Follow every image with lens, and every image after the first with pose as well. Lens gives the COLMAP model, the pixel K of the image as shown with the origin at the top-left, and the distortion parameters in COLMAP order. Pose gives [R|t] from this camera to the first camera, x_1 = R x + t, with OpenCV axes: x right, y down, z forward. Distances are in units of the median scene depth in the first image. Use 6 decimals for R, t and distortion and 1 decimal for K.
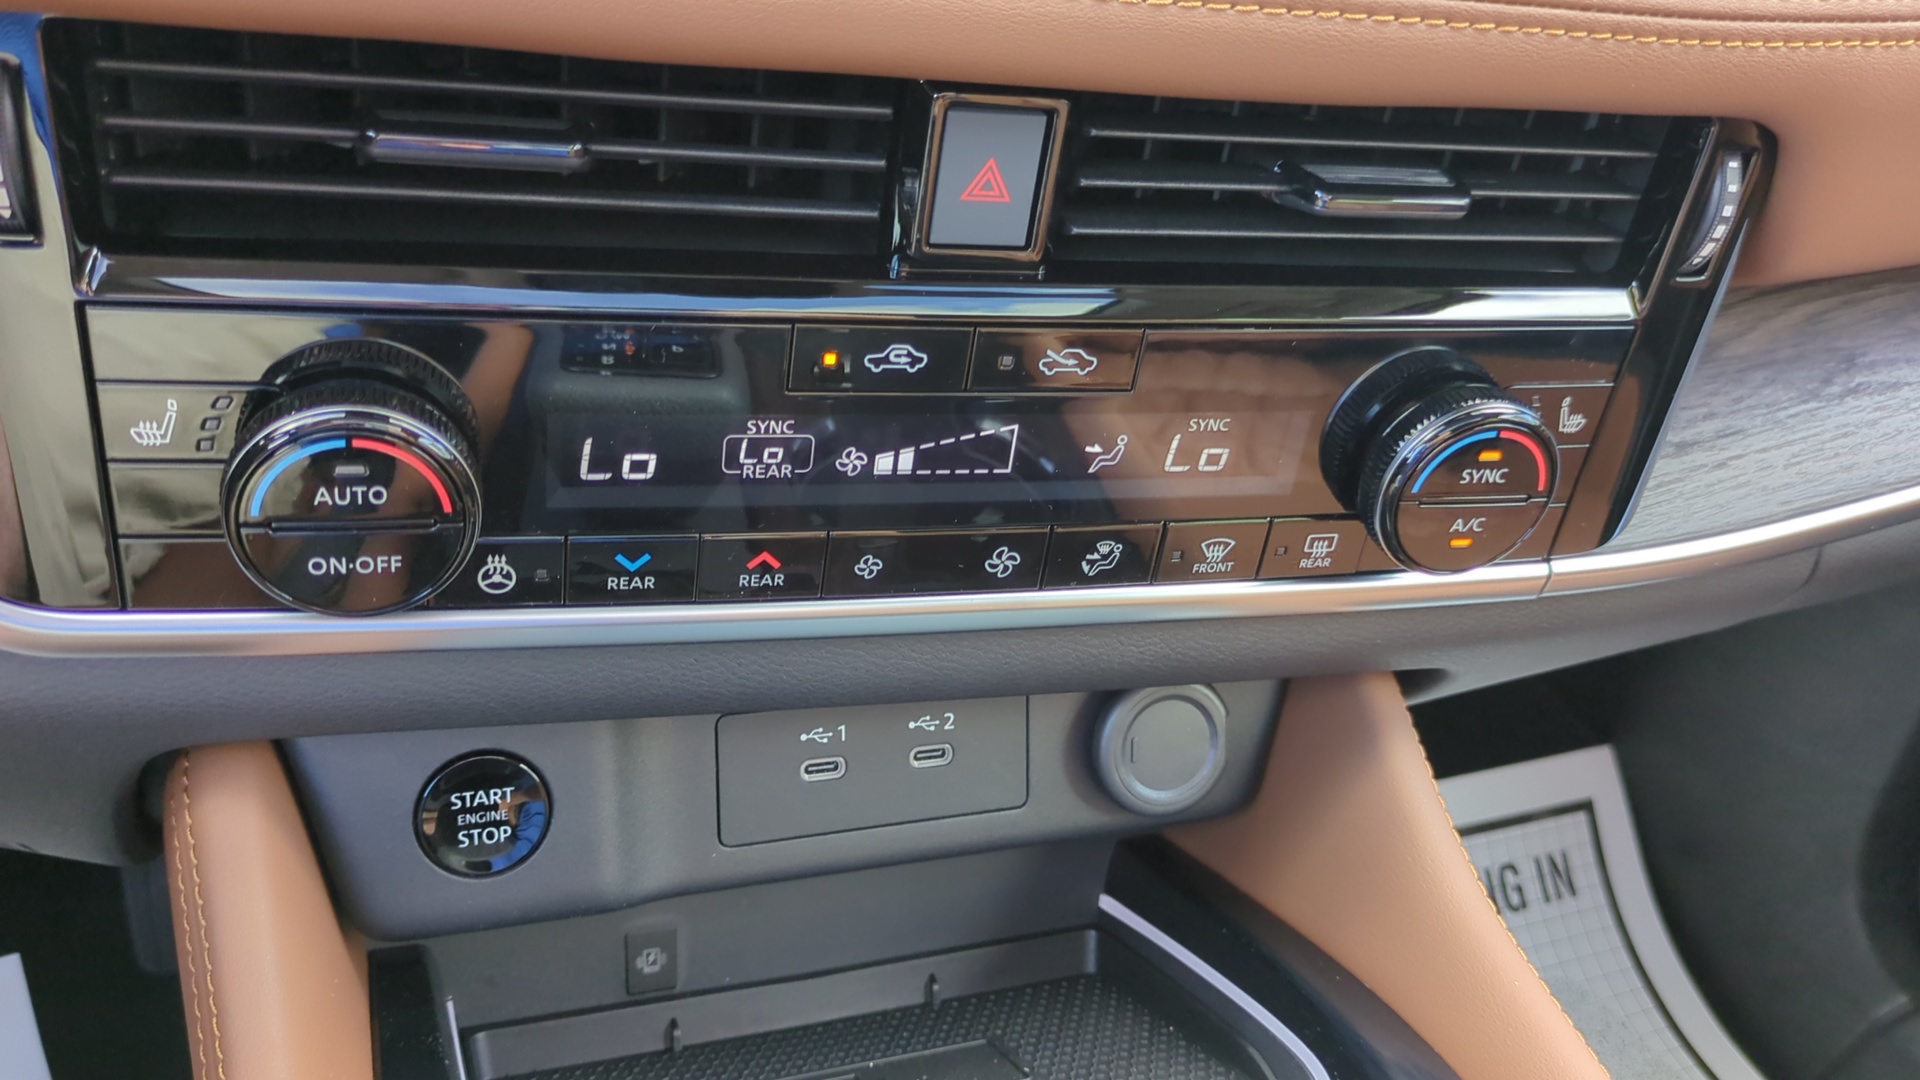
lens RADIAL K [[1635.2, 0, 955.5], [0, 1635.2, 529.4], [0, 0, 1]] dist [0.022631, -0.008973]
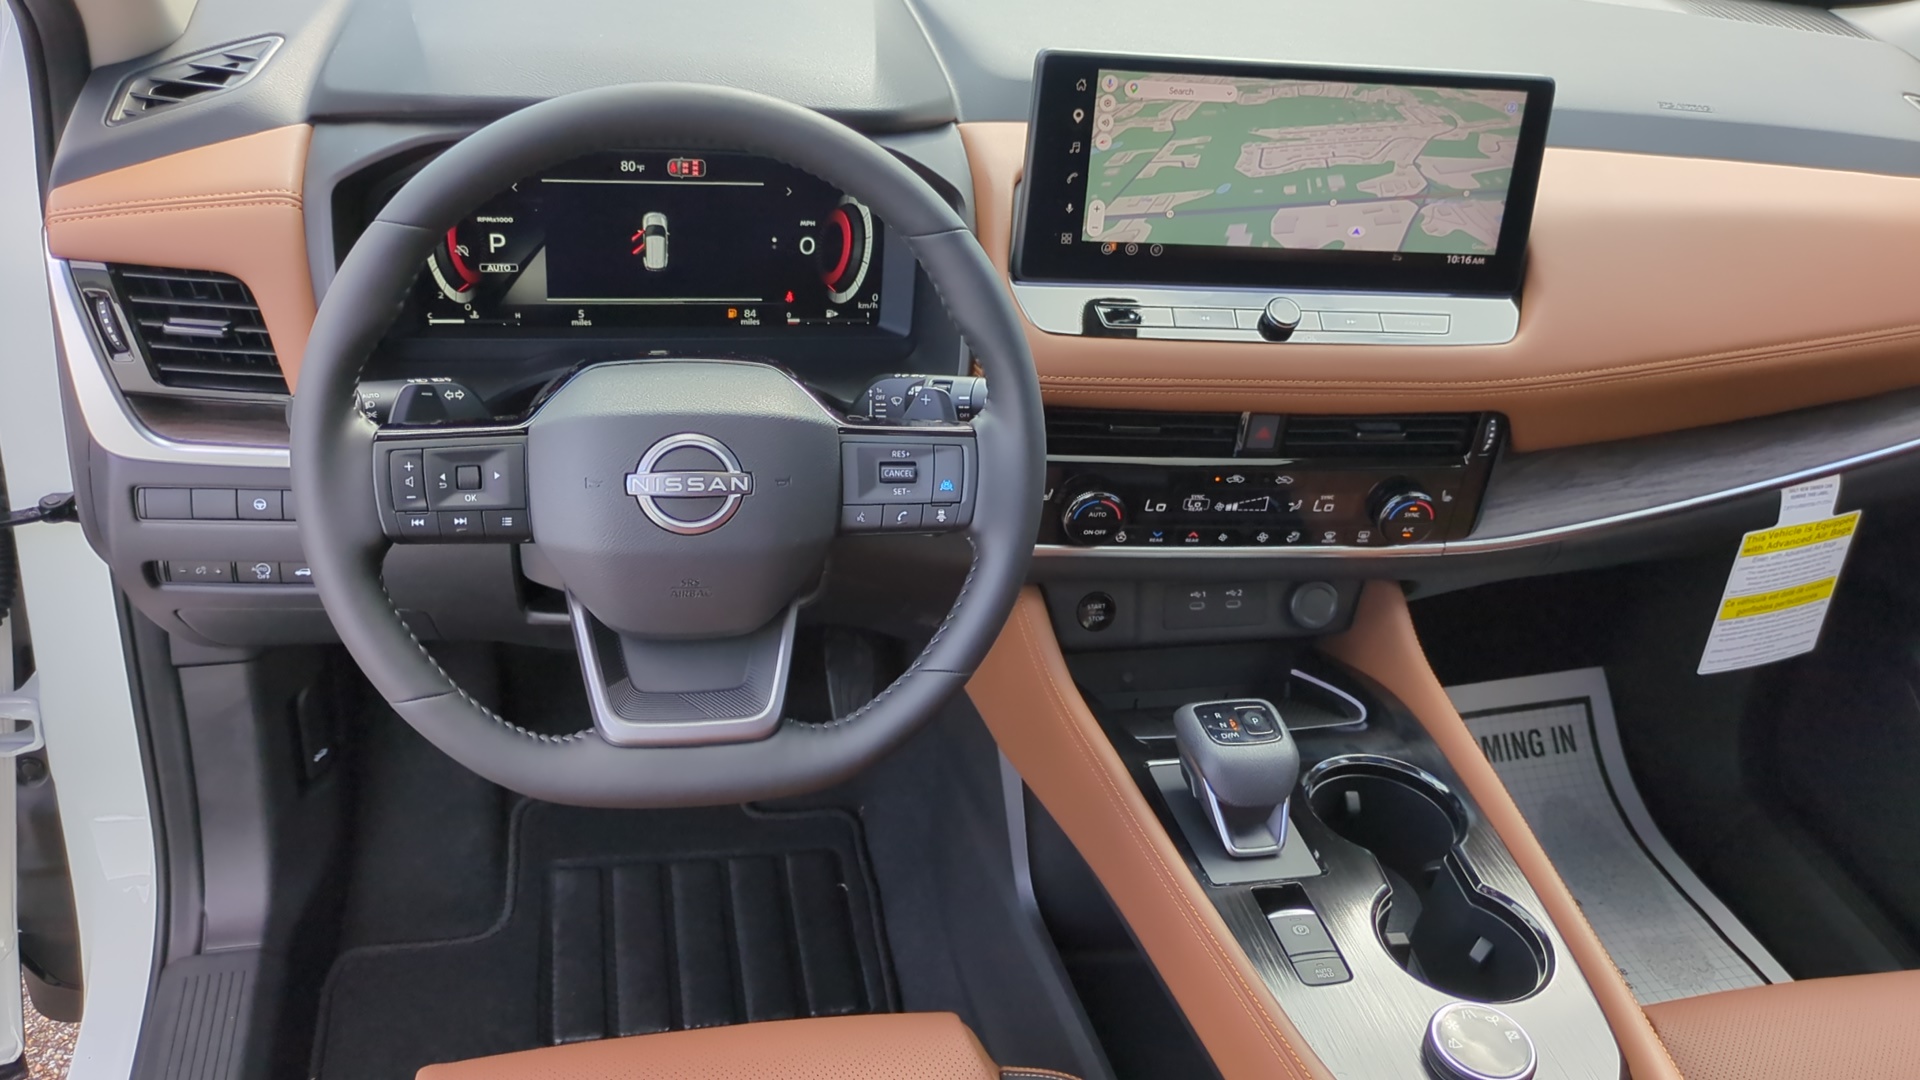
lens RADIAL K [[1635.2, 0, 955.5], [0, 1635.2, 529.4], [0, 0, 1]] dist [0.022631, -0.008973]
pose [[0.992019, 0.025489, -0.123481, -0.177021], [-0.025310, 0.999675, 0.003016, 0.009367], [0.123518, 0.000133, 0.992342, -2.337687]]
